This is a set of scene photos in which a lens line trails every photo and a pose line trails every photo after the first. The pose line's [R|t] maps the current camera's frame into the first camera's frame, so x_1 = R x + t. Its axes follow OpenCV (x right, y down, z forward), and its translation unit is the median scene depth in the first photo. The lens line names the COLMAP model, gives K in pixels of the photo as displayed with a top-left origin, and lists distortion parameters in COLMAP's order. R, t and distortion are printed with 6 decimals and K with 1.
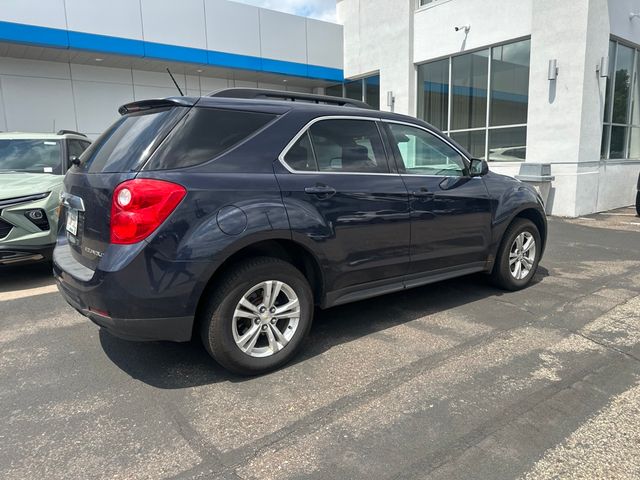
lens RADIAL K [[456.2, 0, 324.6], [0, 456.2, 238.2], [0, 0, 1]] dist [0.025804, -0.031154]
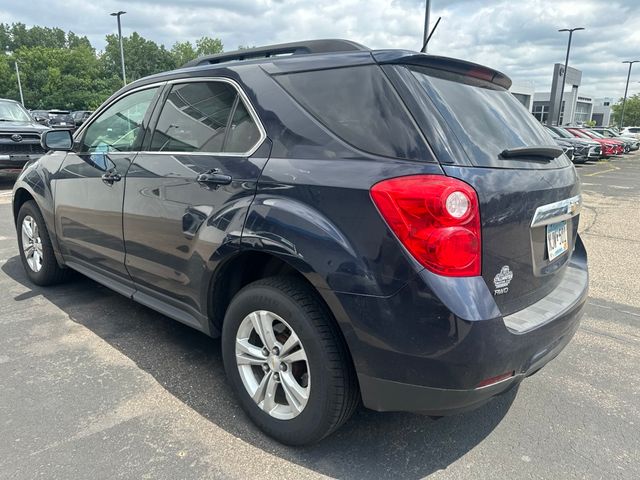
lens RADIAL K [[456.5, 0, 321.0], [0, 456.5, 232.6], [0, 0, 1]] dist [0.009399, -0.008981]
pose [[-0.197831, -0.216316, 0.956070, -0.928116], [0.148708, 0.957435, 0.247395, -0.220787], [-0.968891, 0.191117, -0.157242, 1.183377]]
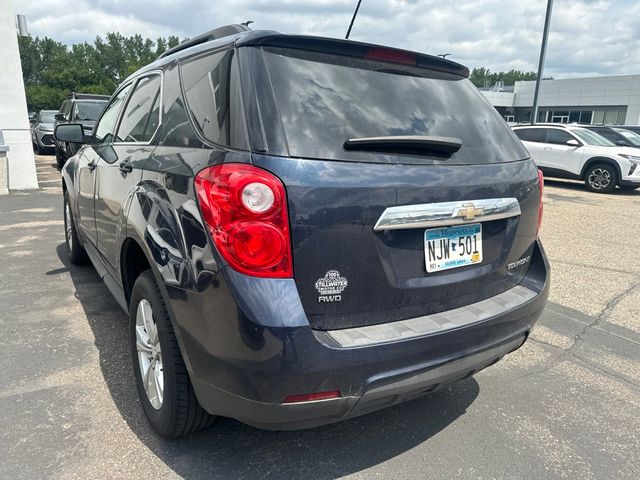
lens RADIAL K [[456.2, 0, 324.6], [0, 456.2, 238.2], [0, 0, 1]] dist [0.025804, -0.031154]
pose [[0.060961, -0.224242, 0.972625, -0.919816], [0.143760, 0.966250, 0.213762, -0.162416], [-0.987733, 0.126794, 0.091141, 0.901667]]
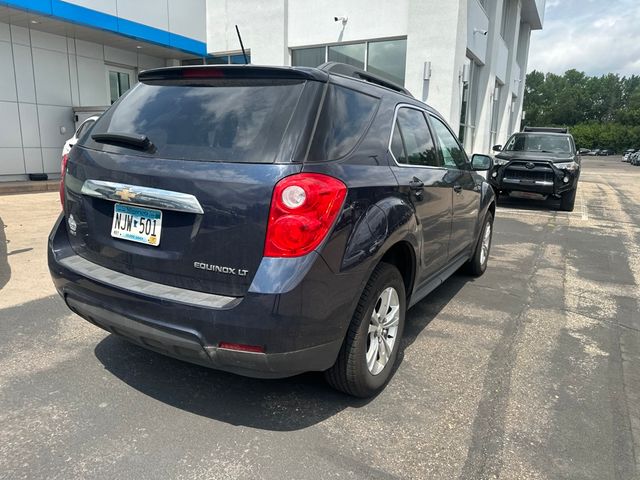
lens RADIAL K [[456.2, 0, 324.6], [0, 456.2, 238.2], [0, 0, 1]] dist [0.025804, -0.031154]
pose [[0.917919, -0.033189, 0.395378, -0.457420], [0.019340, 0.999053, 0.038963, -0.031388], [-0.396297, -0.028118, 0.917692, 0.185647]]
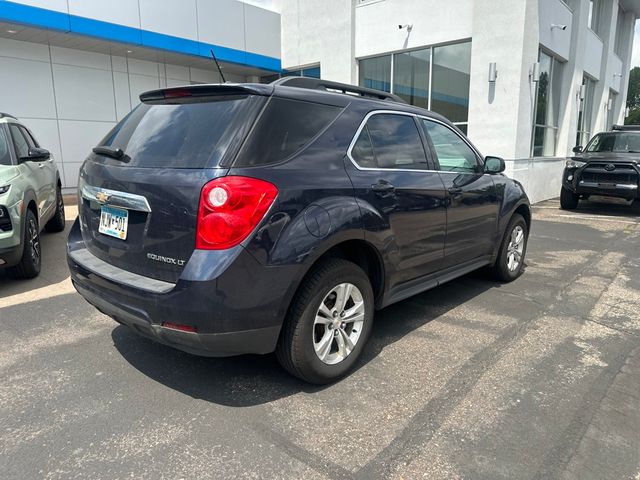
lens RADIAL K [[456.2, 0, 324.6], [0, 456.2, 238.2], [0, 0, 1]] dist [0.025804, -0.031154]
pose [[0.979660, -0.017458, 0.199904, -0.271960], [0.013996, 0.999727, 0.018720, -0.014740], [-0.200176, -0.015542, 0.979637, 0.064965]]
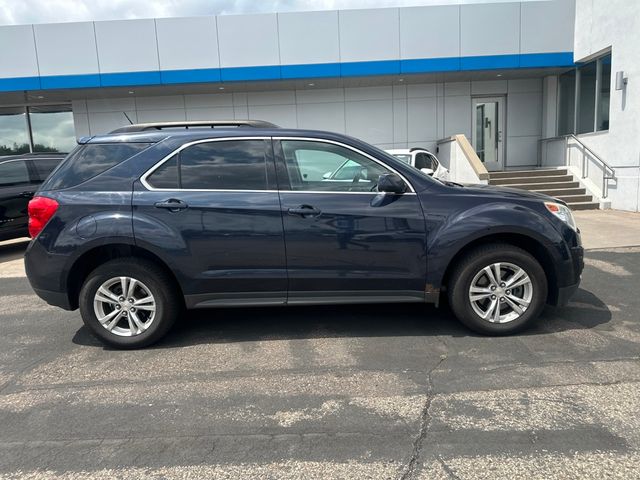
lens RADIAL K [[453.6, 0, 325.0], [0, 453.6, 243.6], [0, 0, 1]] dist [0.043120, -0.060414]
pose [[0.787574, 0.079232, -0.611105, 0.852196], [-0.072053, 0.996737, 0.036370, -0.066694], [0.611993, 0.015388, 0.790713, 0.264333]]
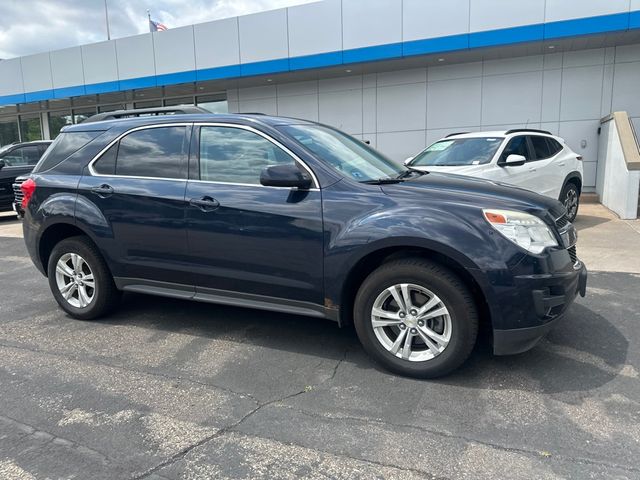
lens RADIAL K [[456.2, 0, 324.6], [0, 456.2, 238.2], [0, 0, 1]] dist [0.025804, -0.031154]
pose [[0.464394, 0.151399, -0.872592, 1.134906], [-0.125853, 0.986562, 0.104194, -0.152479], [0.876641, 0.061431, 0.477207, 0.786055]]
